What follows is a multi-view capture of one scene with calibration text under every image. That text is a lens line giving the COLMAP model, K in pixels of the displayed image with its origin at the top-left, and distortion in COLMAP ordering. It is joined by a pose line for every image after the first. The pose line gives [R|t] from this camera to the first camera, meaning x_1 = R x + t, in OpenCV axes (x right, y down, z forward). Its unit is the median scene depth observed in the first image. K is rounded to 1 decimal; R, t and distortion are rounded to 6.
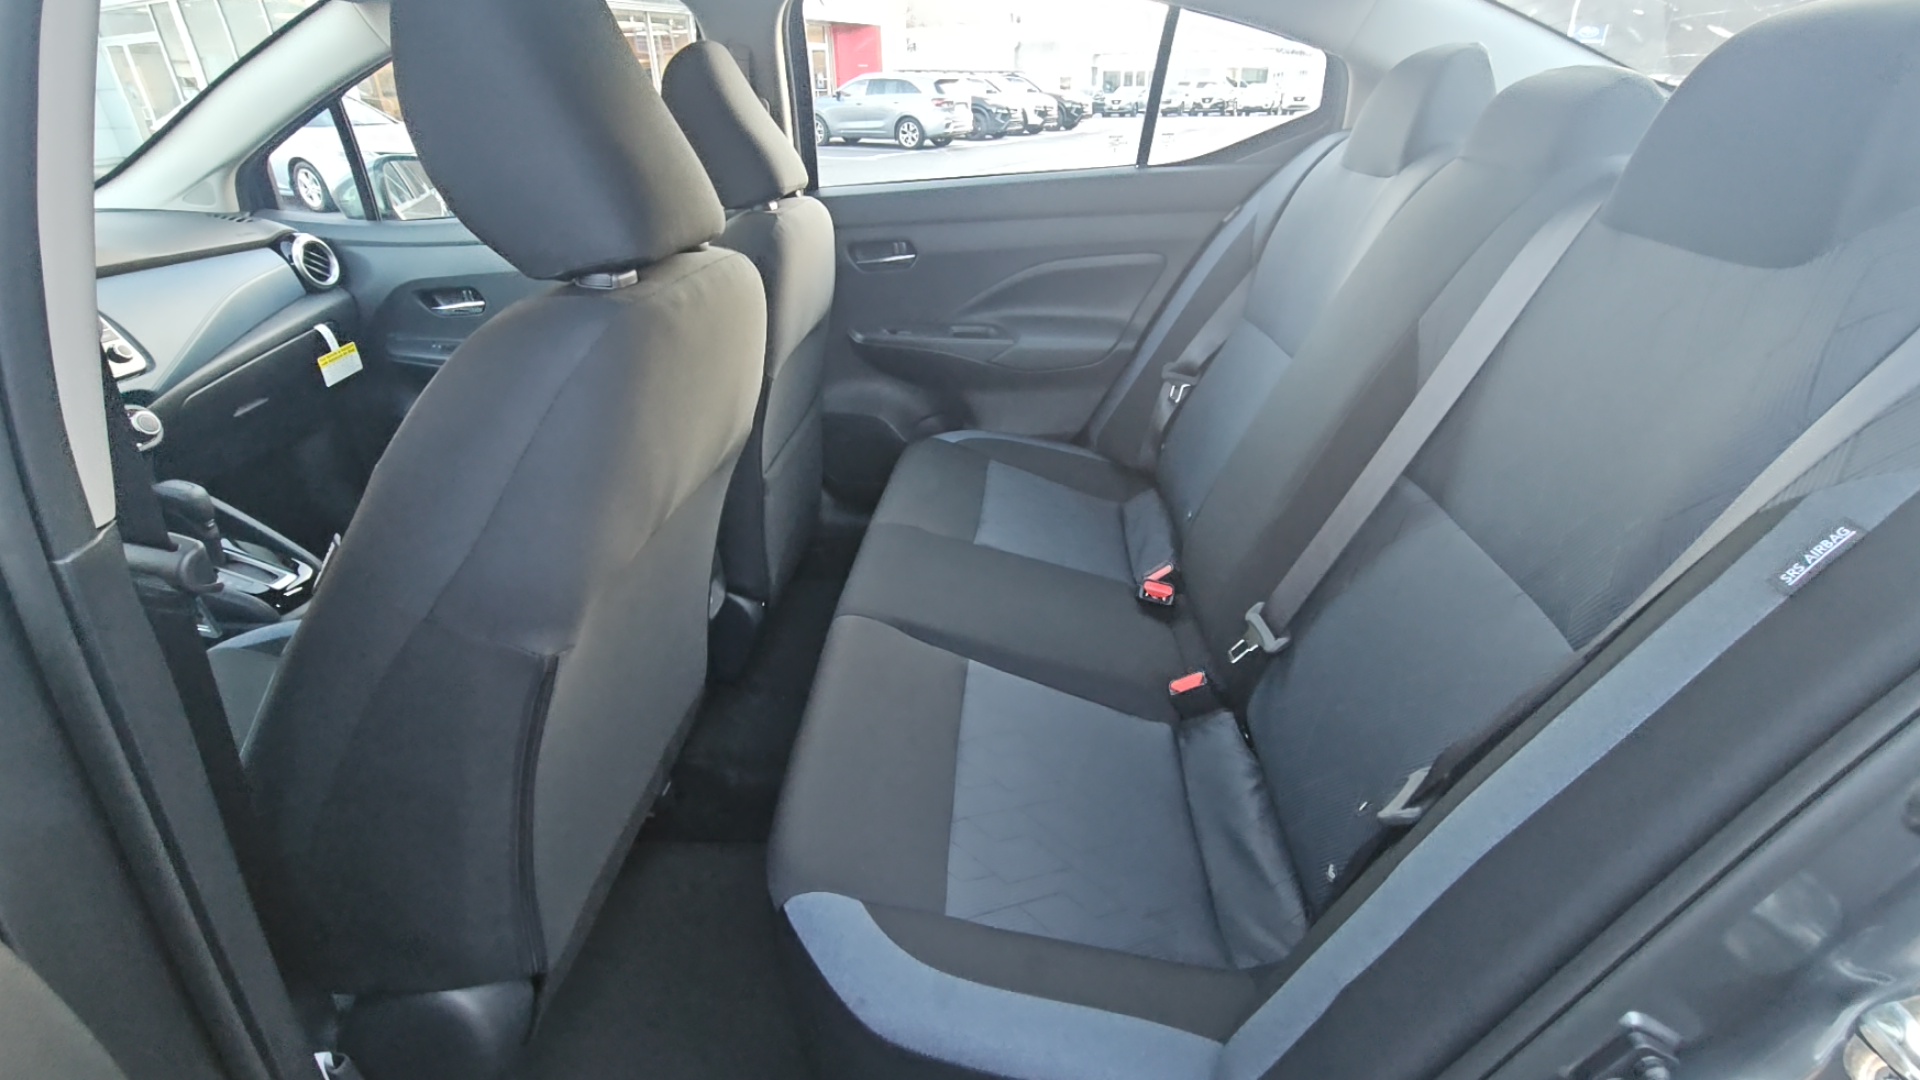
lens RADIAL K [[856.3, 0, 957.6], [0, 856.3, 533.9], [0, 0, 1]] dist [0.012235, -0.008432]
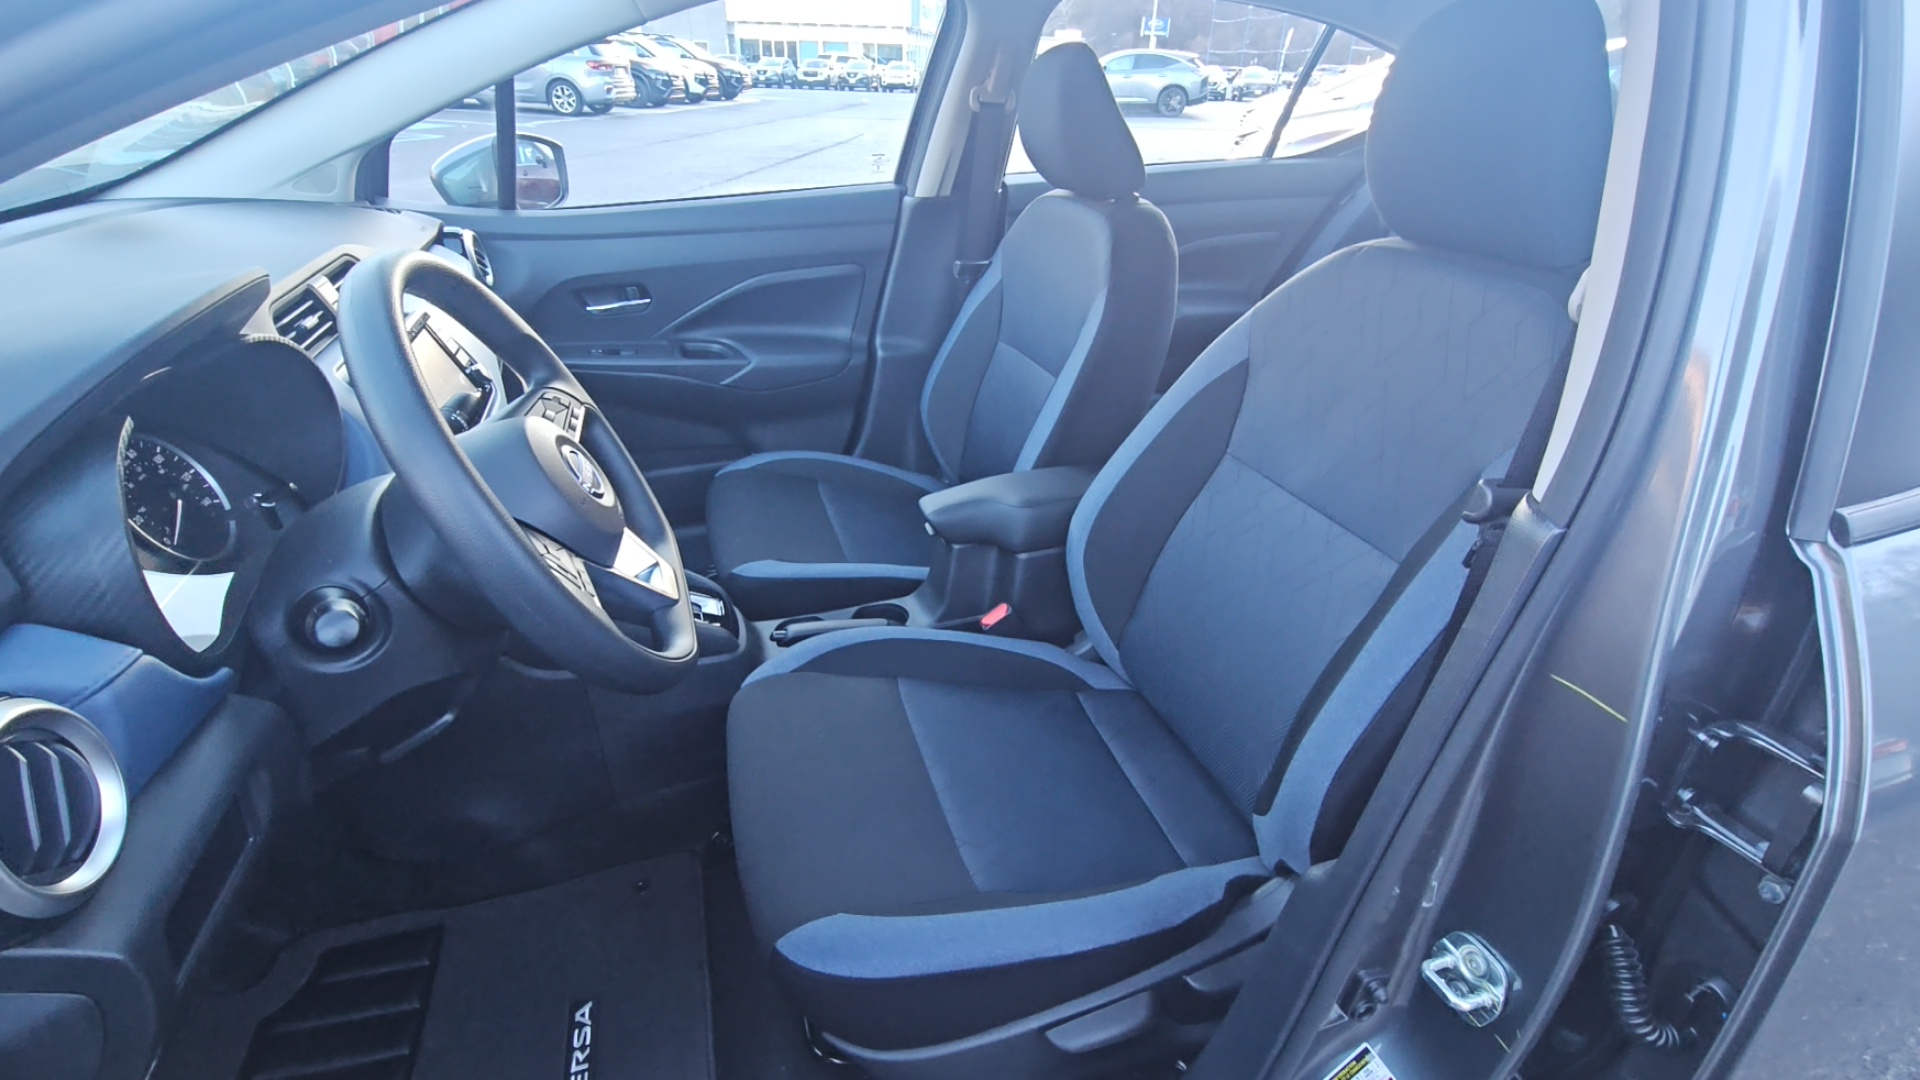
lens RADIAL K [[856.3, 0, 957.6], [0, 856.3, 533.9], [0, 0, 1]] dist [0.012235, -0.008432]
pose [[0.926642, -0.140165, 0.348839, -0.605807], [0.130552, 0.990127, 0.051044, -0.025907], [-0.352549, -0.001758, 0.935792, 0.023320]]
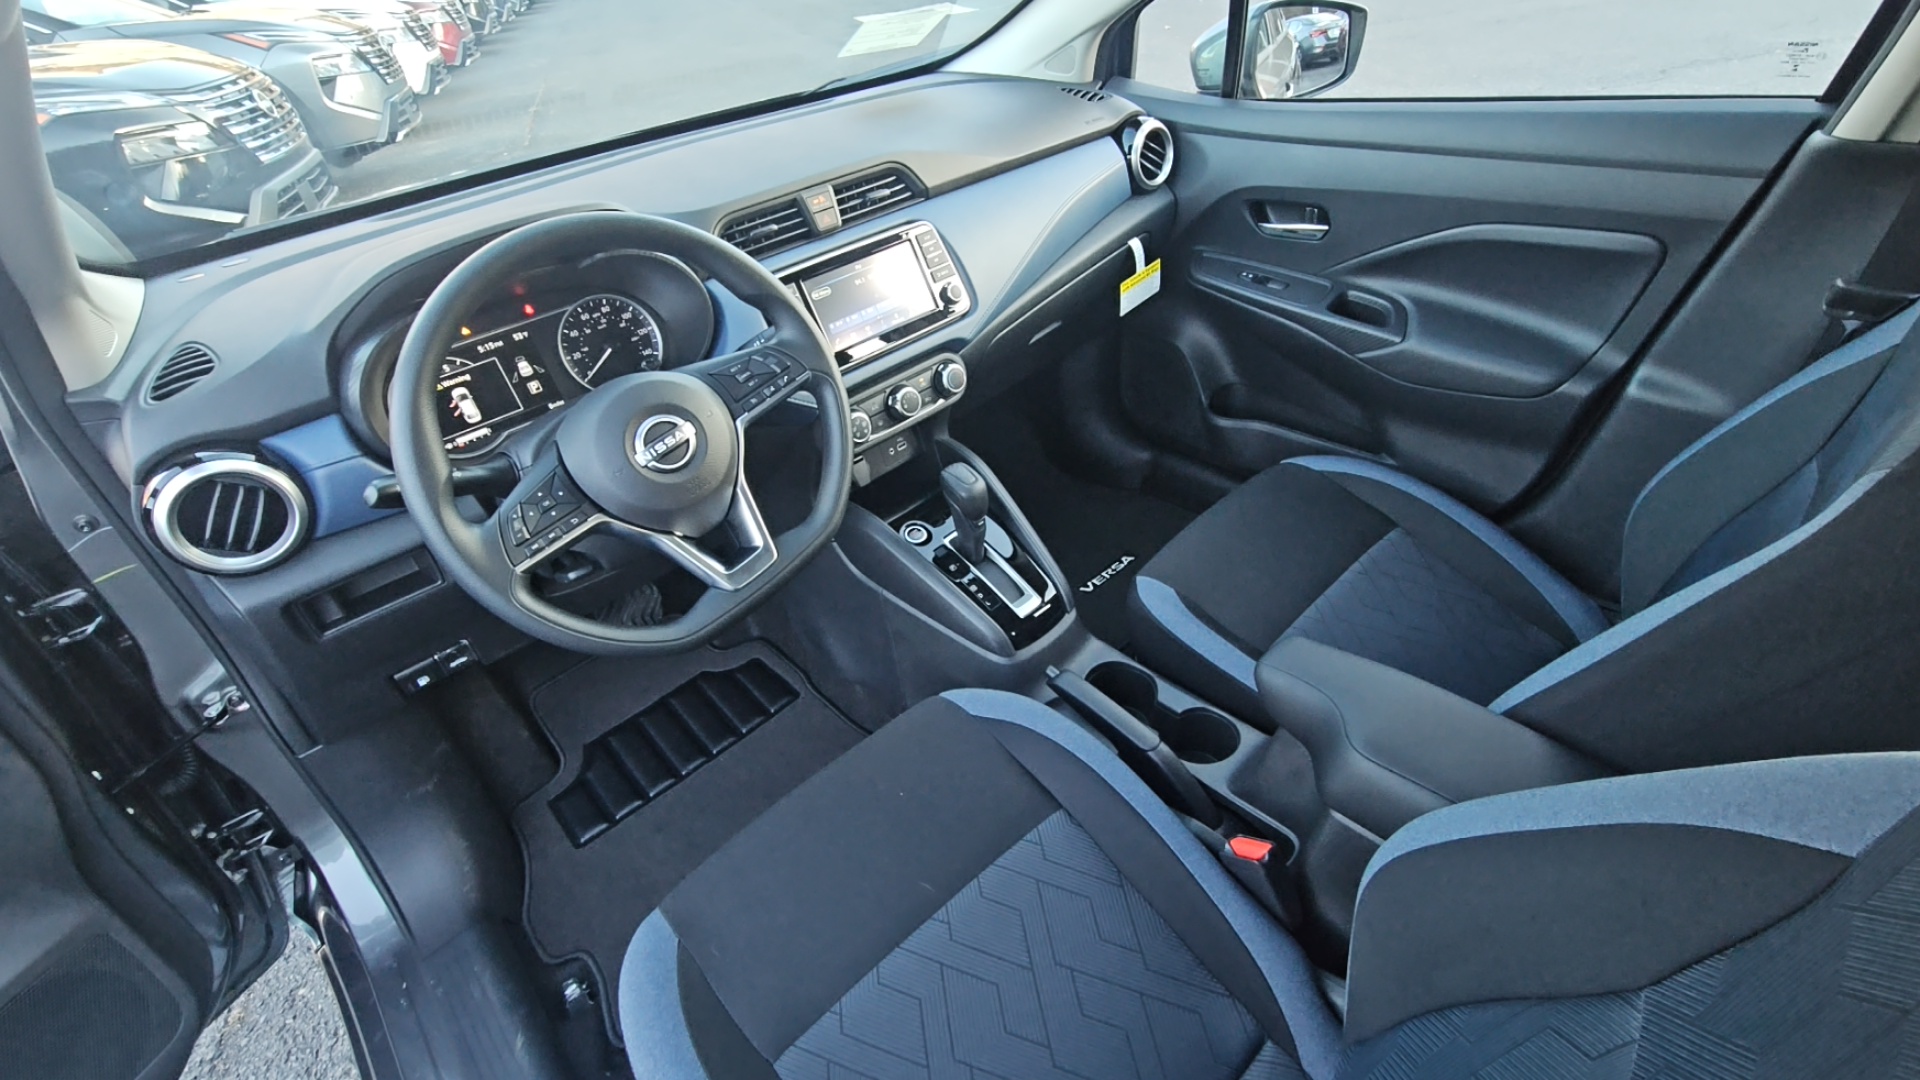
lens RADIAL K [[856.3, 0, 957.6], [0, 856.3, 533.9], [0, 0, 1]] dist [0.012235, -0.008432]
pose [[0.722639, 0.367434, -0.585478, -0.259359], [-0.231883, 0.926796, 0.295432, -0.173047], [0.651171, -0.077728, 0.754940, 0.227959]]
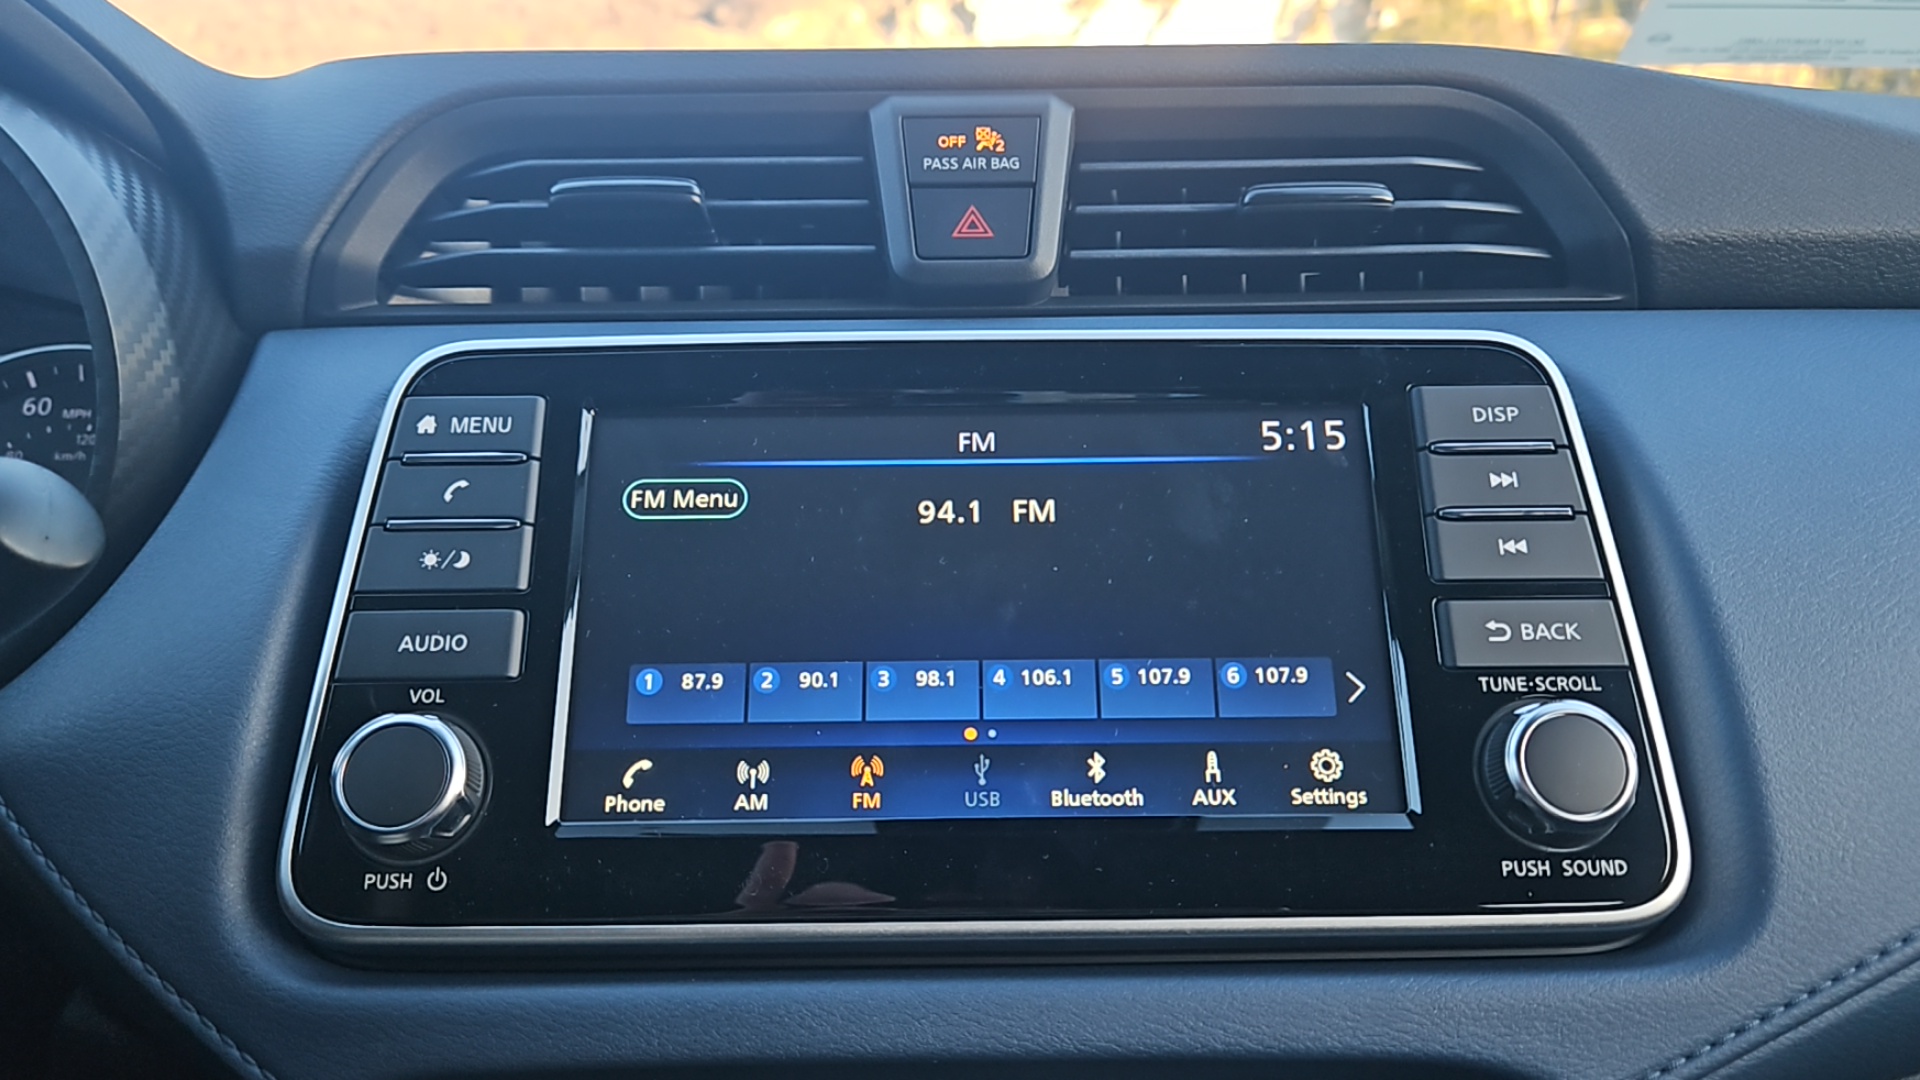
lens RADIAL K [[1451.0, 0, 960.0], [0, 1451.0, 540.0], [0, 0, 1]] dist [0.011119, -0.003313]
pose [[0.069250, 0.144730, -0.987045, -0.545104], [-0.442362, 0.891283, 0.099653, -0.159063], [0.894159, 0.429730, 0.125744, 0.622438]]
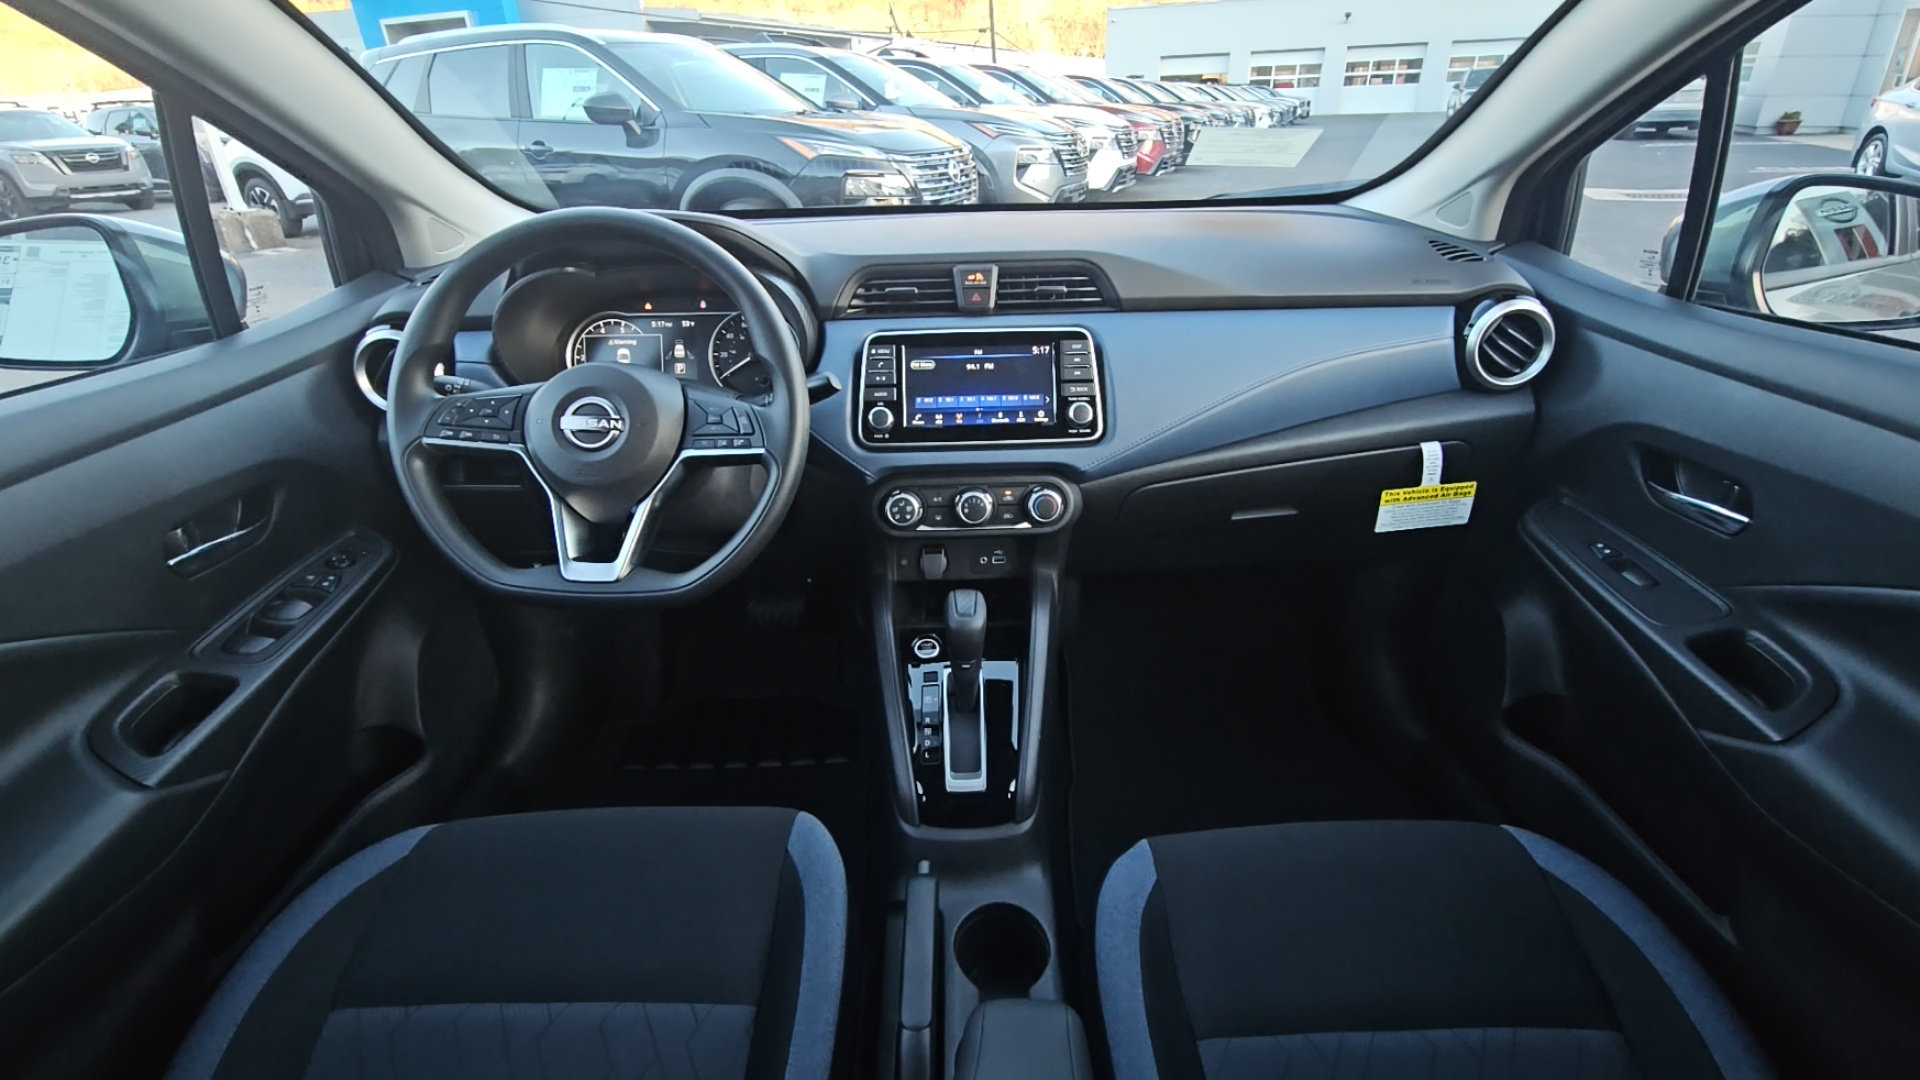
lens RADIAL K [[856.3, 0, 957.6], [0, 856.3, 533.9], [0, 0, 1]] dist [0.012235, -0.008432]
pose [[0.078742, 0.460413, -0.884206, -0.192457], [-0.430977, 0.815512, 0.386263, -0.262248], [0.898921, 0.350657, 0.262643, 0.528367]]
